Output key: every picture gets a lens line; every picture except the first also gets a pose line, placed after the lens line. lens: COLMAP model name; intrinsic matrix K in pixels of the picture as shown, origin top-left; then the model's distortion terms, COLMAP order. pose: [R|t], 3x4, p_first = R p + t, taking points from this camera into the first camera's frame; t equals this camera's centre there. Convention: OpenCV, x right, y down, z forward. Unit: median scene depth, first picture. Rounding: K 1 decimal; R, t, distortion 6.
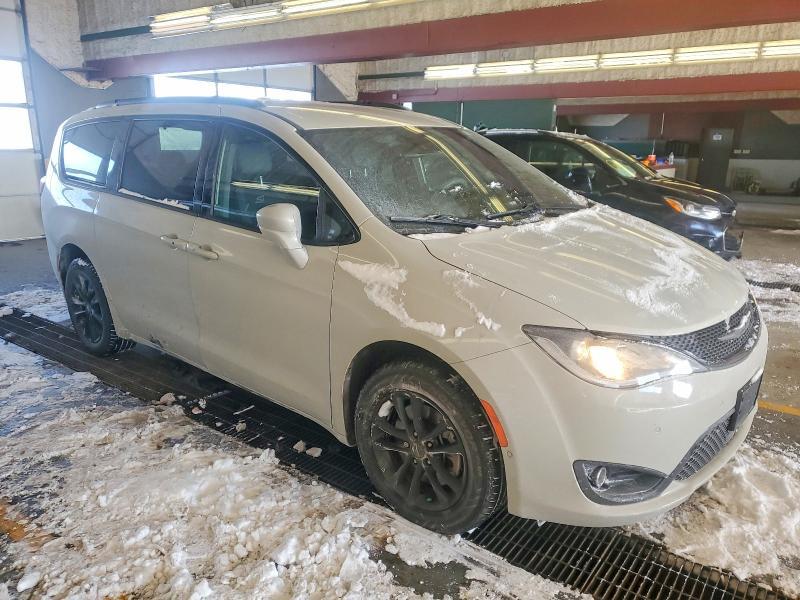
lens RADIAL K [[614.7, 0, 414.2], [0, 614.7, 302.7], [0, 0, 1]] dist [0.044089, -0.037688]
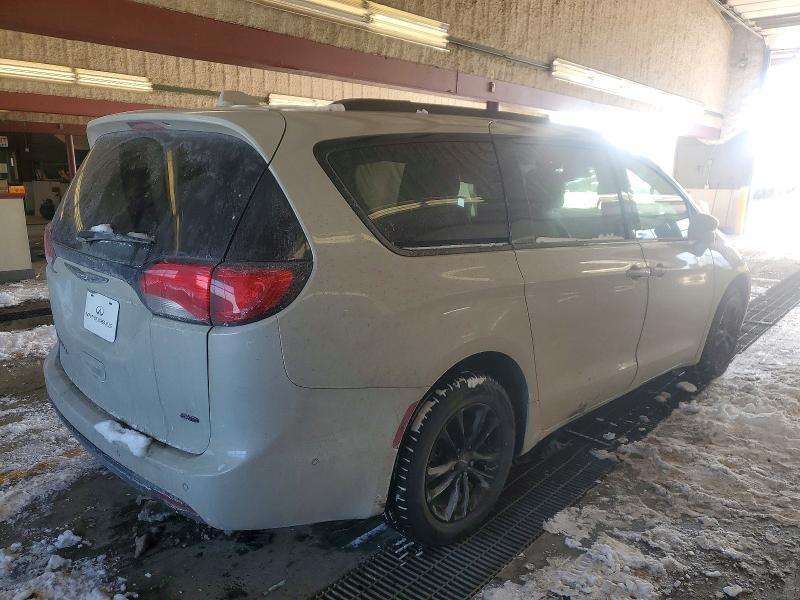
lens RADIAL K [[614.7, 0, 414.2], [0, 614.7, 302.7], [0, 0, 1]] dist [0.044089, -0.037688]
pose [[0.061182, -0.215817, 0.974515, -1.153935], [0.244943, 0.949735, 0.194951, -0.275697], [-0.967605, 0.226774, 0.110970, 1.040876]]
